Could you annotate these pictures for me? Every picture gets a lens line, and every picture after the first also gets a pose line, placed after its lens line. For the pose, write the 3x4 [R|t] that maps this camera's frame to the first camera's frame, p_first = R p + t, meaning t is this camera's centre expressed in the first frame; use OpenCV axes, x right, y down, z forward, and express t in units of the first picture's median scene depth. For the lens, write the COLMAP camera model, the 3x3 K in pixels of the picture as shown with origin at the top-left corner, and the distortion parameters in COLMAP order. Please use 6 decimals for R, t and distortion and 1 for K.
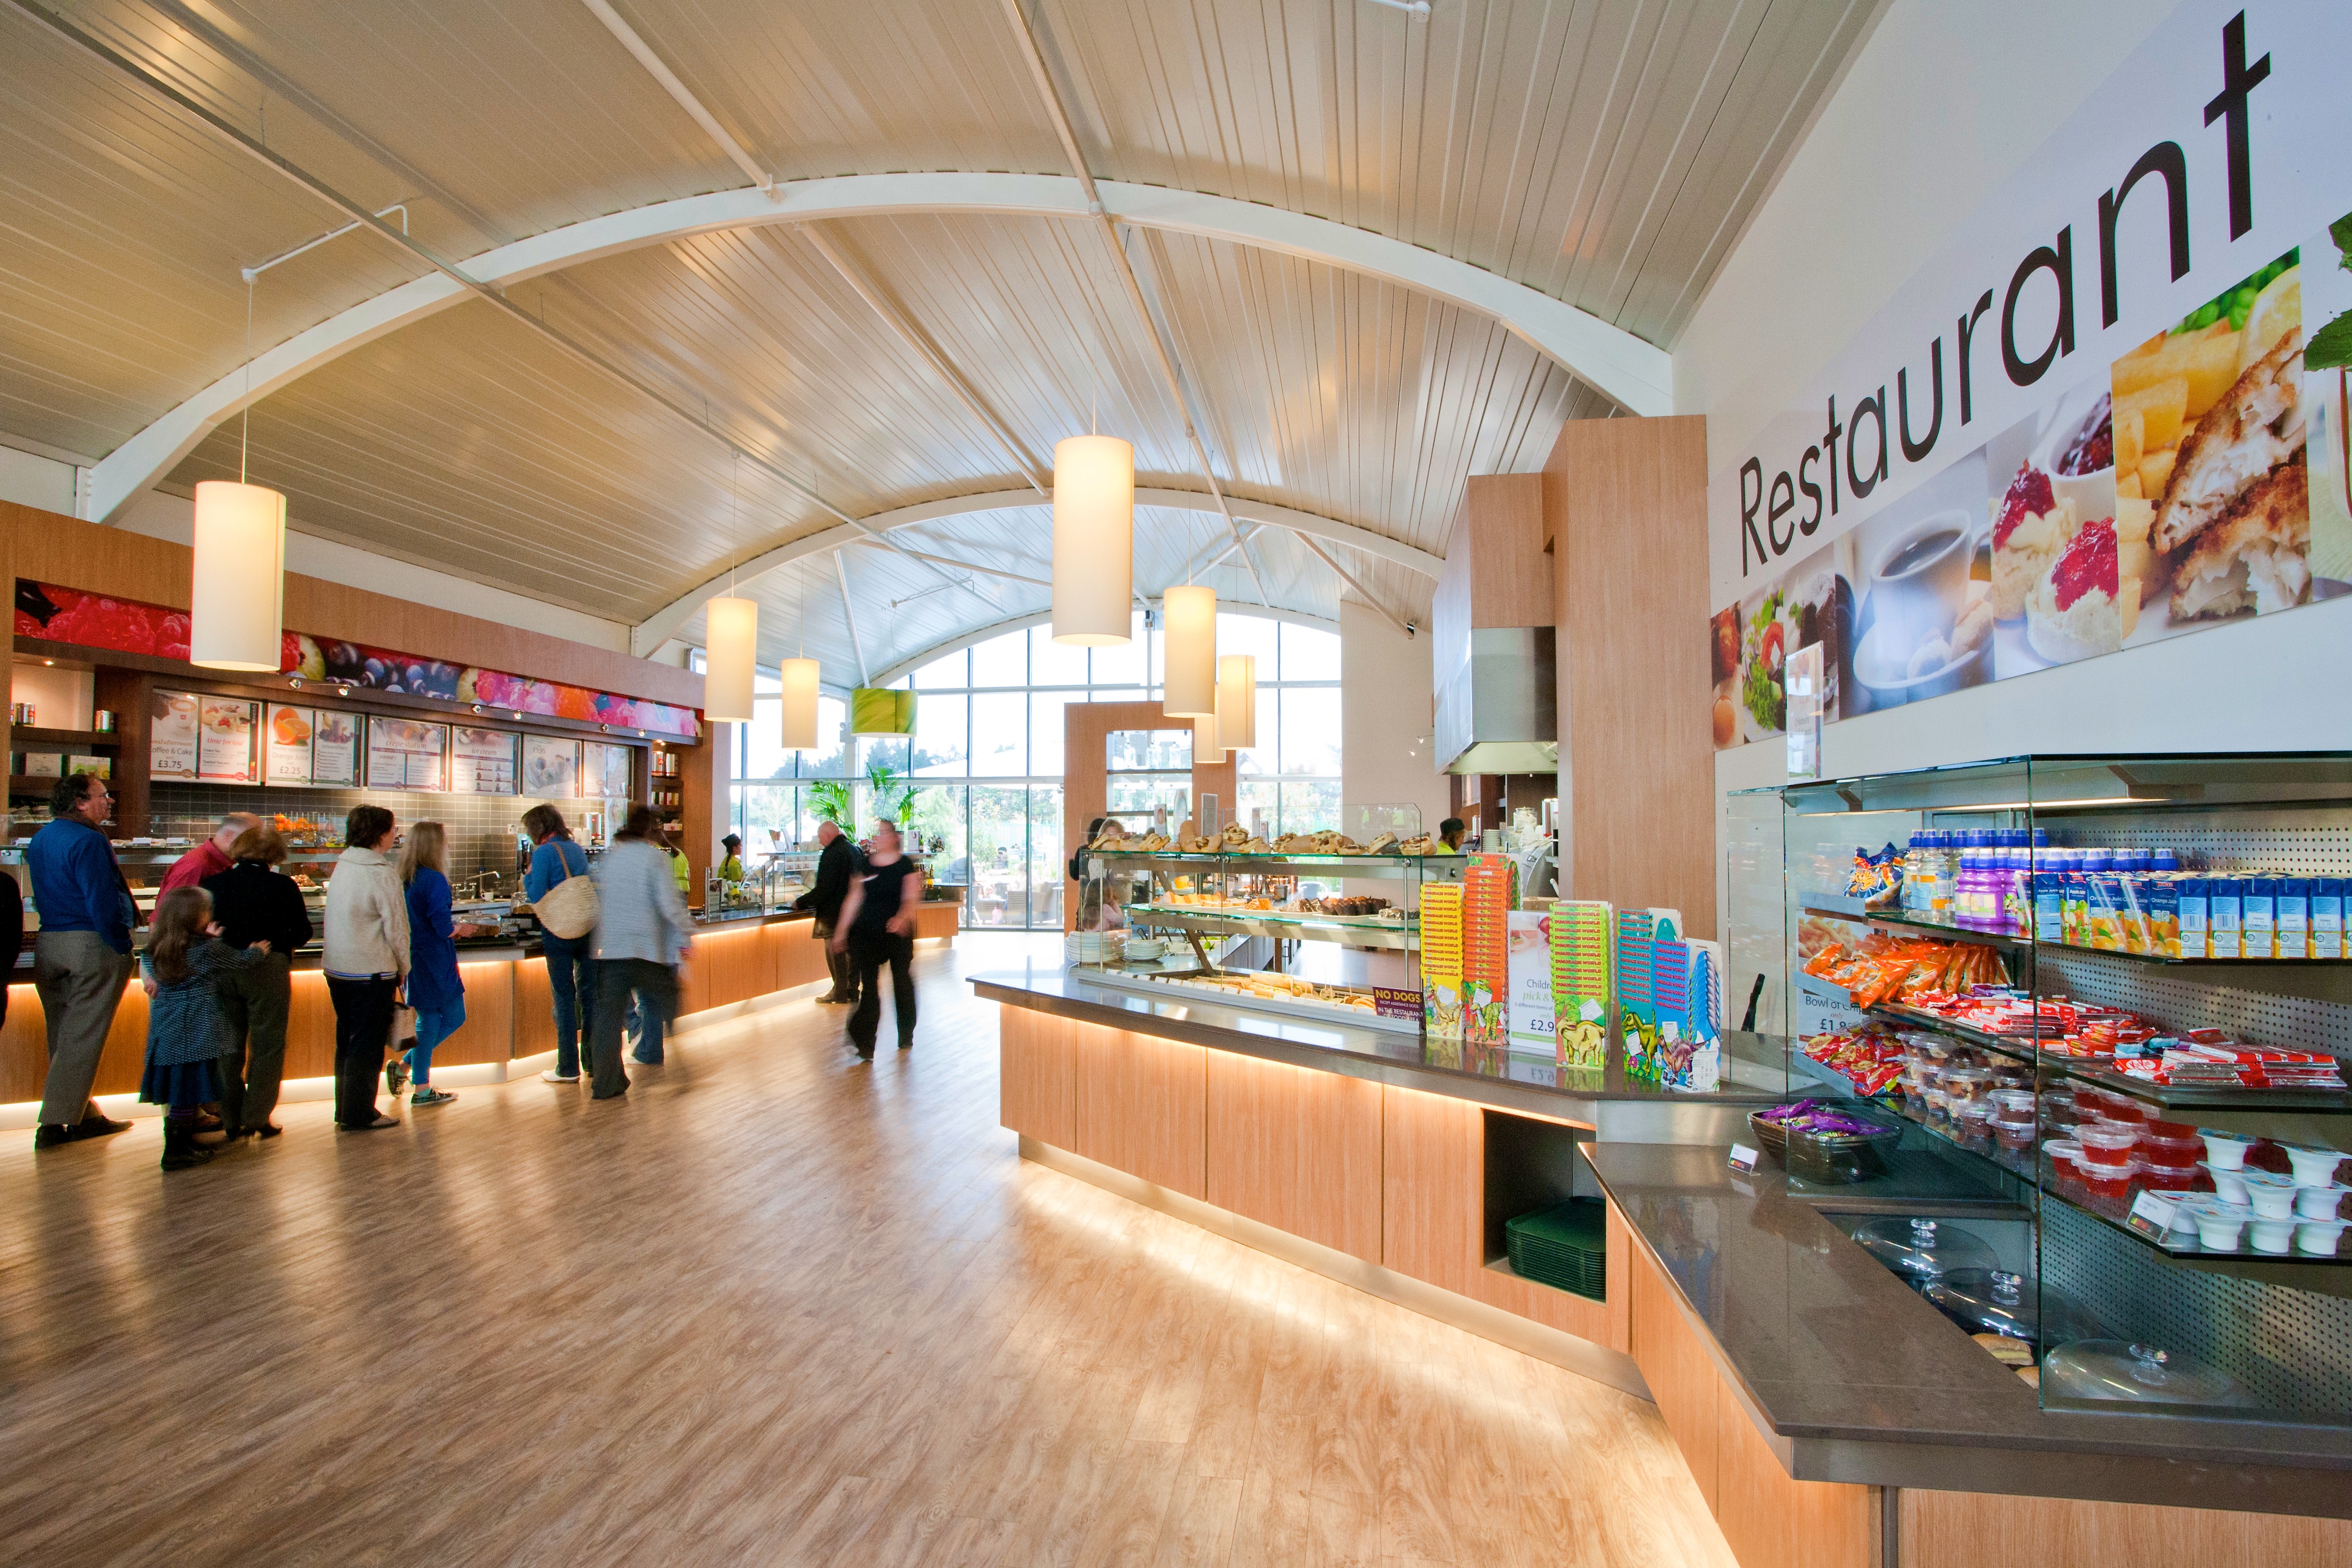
lens RADIAL K [[1157.8, 0, 1176.0], [0, 1157.8, 784.0], [0, 0, 1]] dist [-0.002979, 0.000575]
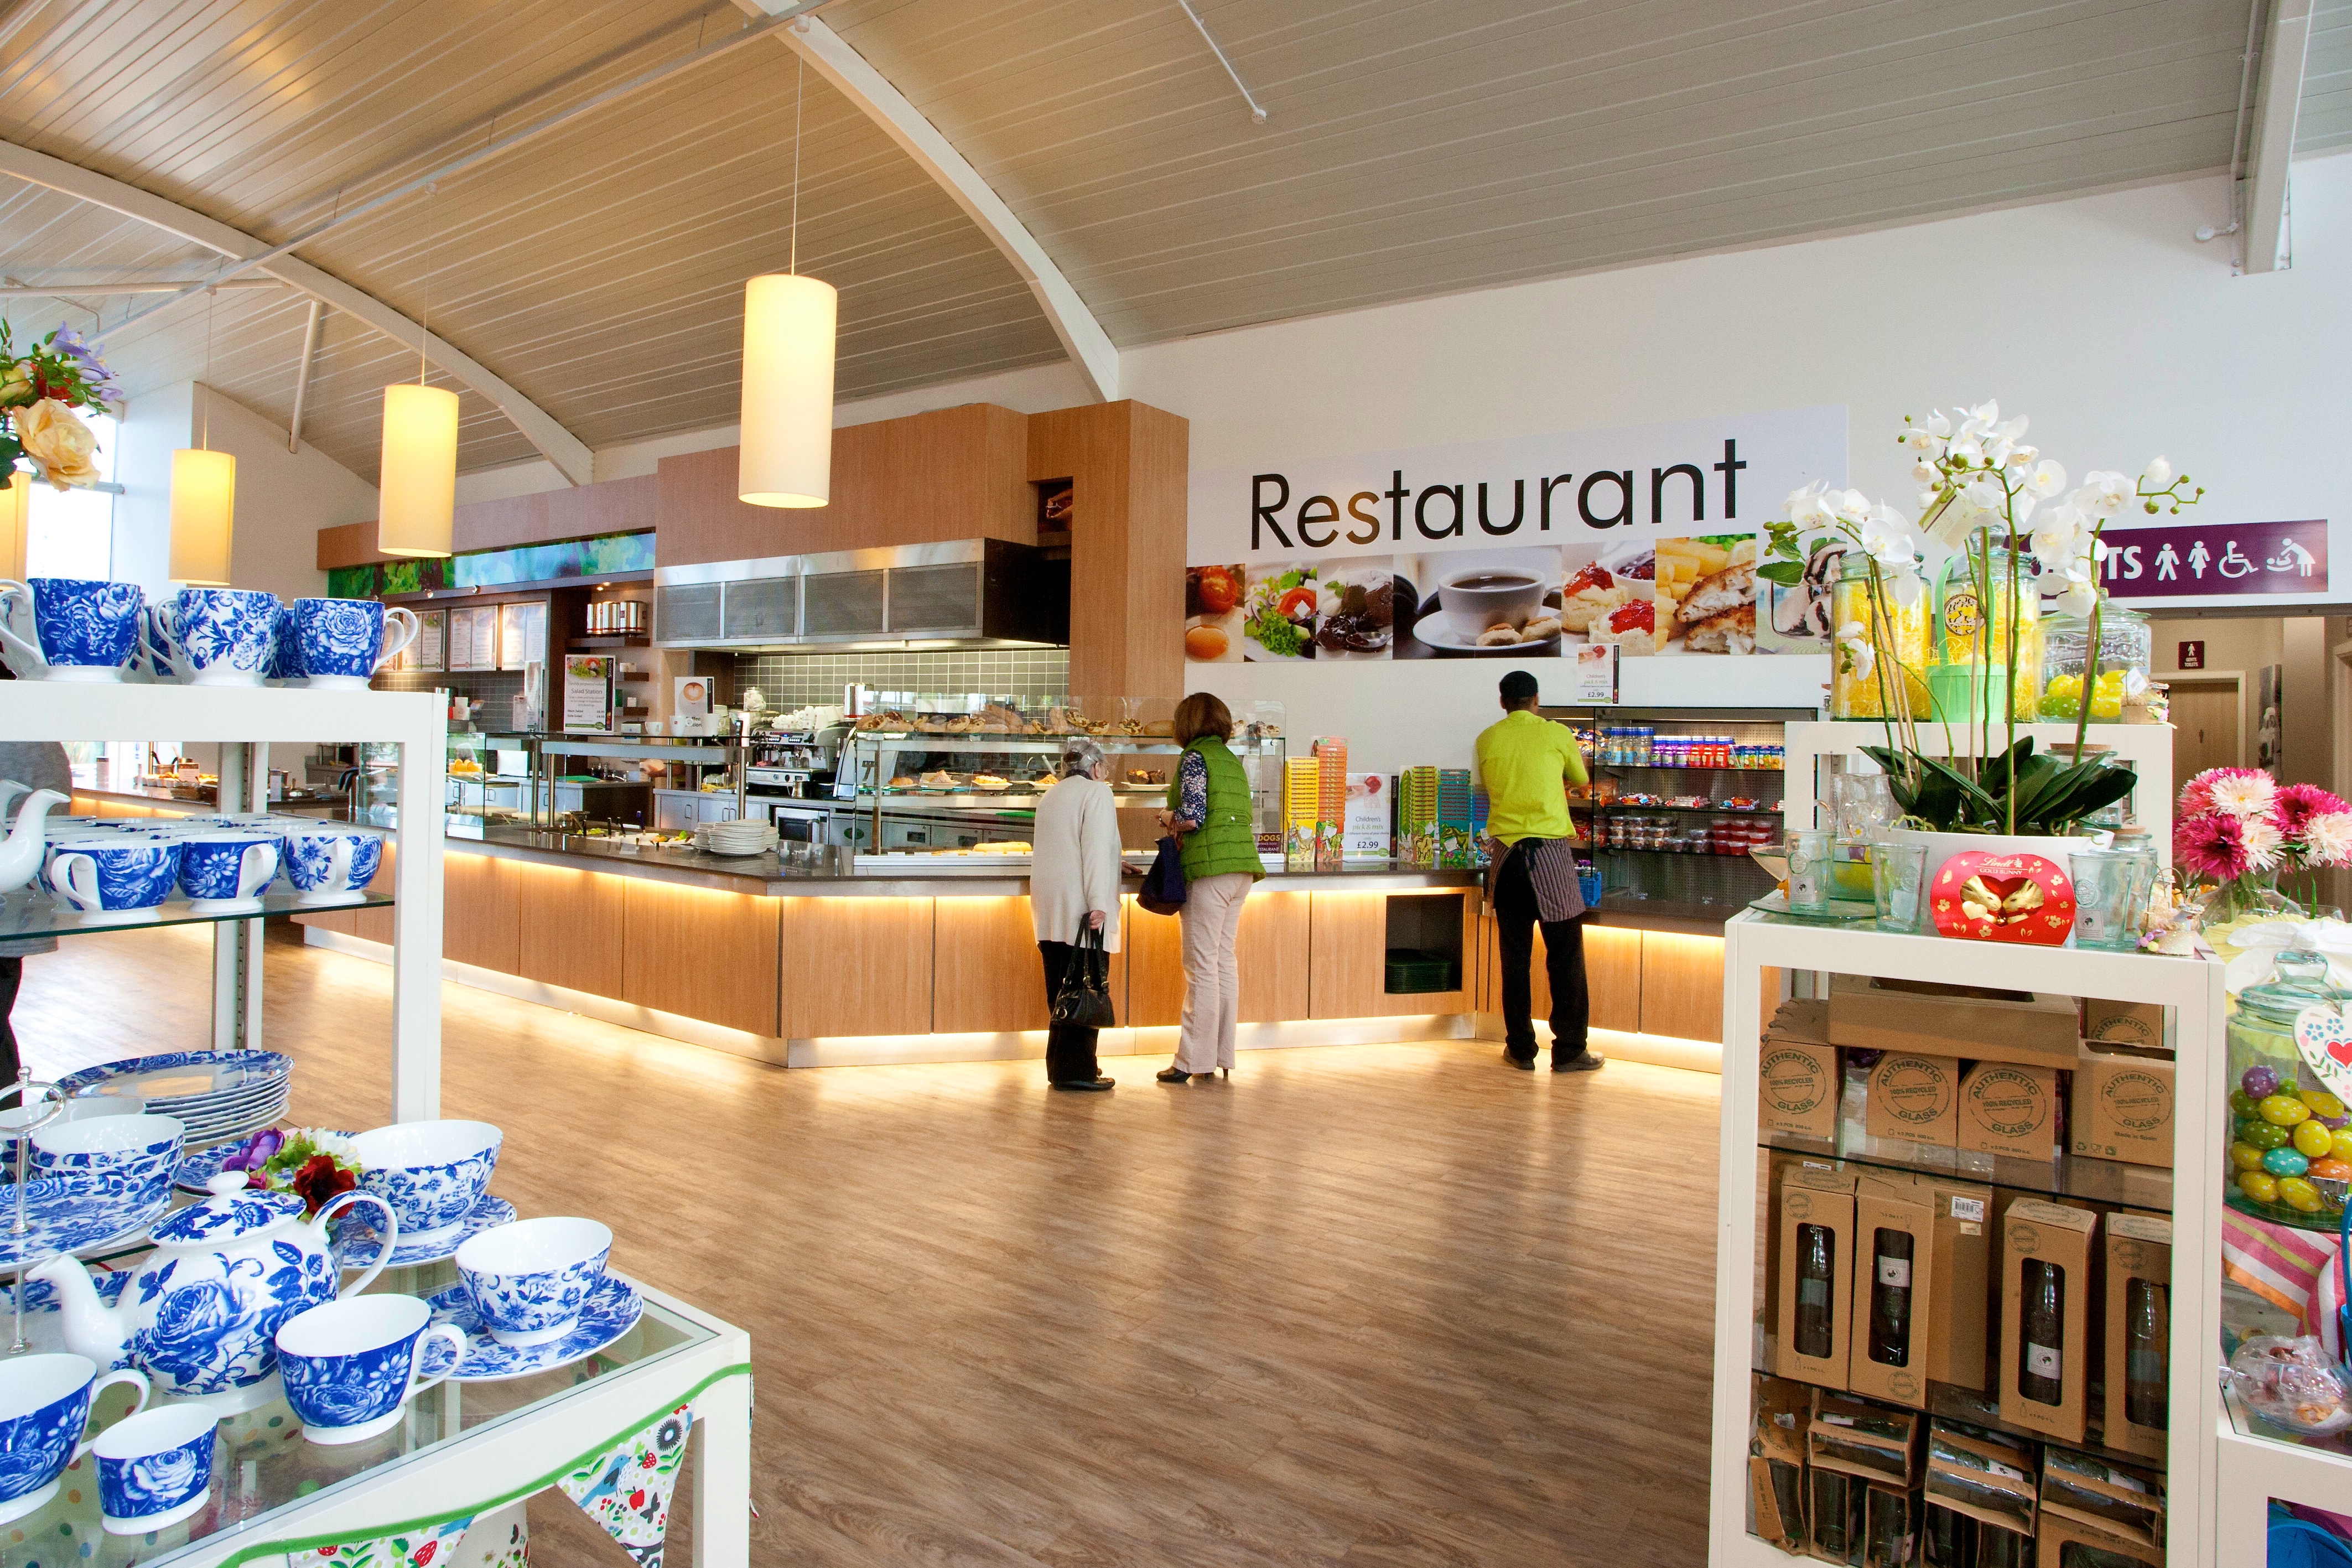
lens RADIAL K [[1292.7, 0, 1181.3], [0, 1292.7, 725.0], [0, 0, 1]] dist [-0.058342, 0.000151]
pose [[0.403541, 0.011525, 0.914889, -2.048126], [-0.060616, 0.998061, 0.014164, 0.053947], [-0.912952, -0.061173, 0.403457, 0.778949]]
